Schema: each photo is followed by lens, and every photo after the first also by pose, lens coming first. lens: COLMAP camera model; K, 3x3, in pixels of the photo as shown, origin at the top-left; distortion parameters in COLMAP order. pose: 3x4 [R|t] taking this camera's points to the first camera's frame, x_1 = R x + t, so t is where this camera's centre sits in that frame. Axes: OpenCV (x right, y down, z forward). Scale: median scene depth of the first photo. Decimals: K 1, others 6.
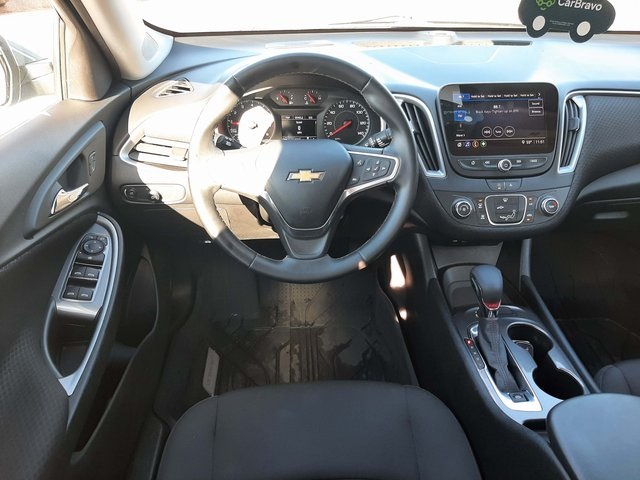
lens RADIAL K [[429.1, 0, 320.0], [0, 429.1, 240.0], [0, 0, 1]] dist [-0.002121, -0.036402]
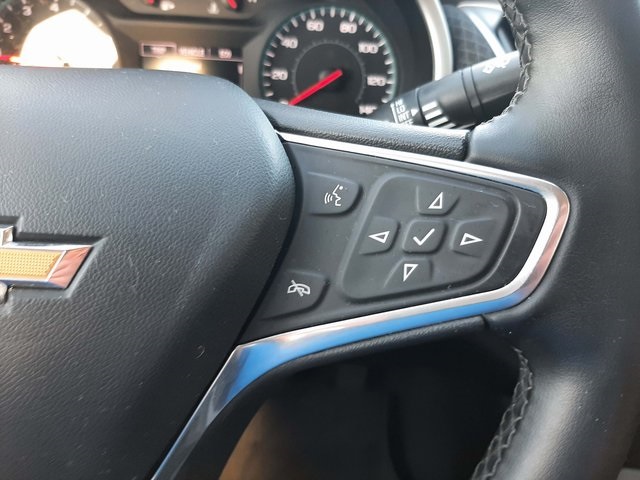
lens RADIAL K [[429.1, 0, 320.0], [0, 429.1, 240.0], [0, 0, 1]] dist [-0.002121, -0.036402]
pose [[0.997117, 0.068470, -0.032696, 0.076484], [-0.070072, 0.996255, -0.050653, -0.124940], [0.029105, 0.052798, 0.998181, 0.671282]]
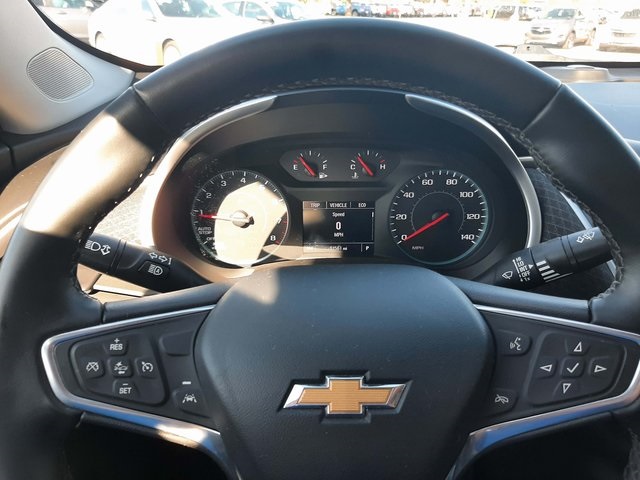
lens RADIAL K [[429.1, 0, 320.0], [0, 429.1, 240.0], [0, 0, 1]] dist [-0.002121, -0.036402]
pose [[0.993495, 0.012689, -0.113169, -0.014586], [-0.033692, 0.982035, -0.185667, -0.157764], [0.108780, 0.188272, 0.976074, 0.537958]]
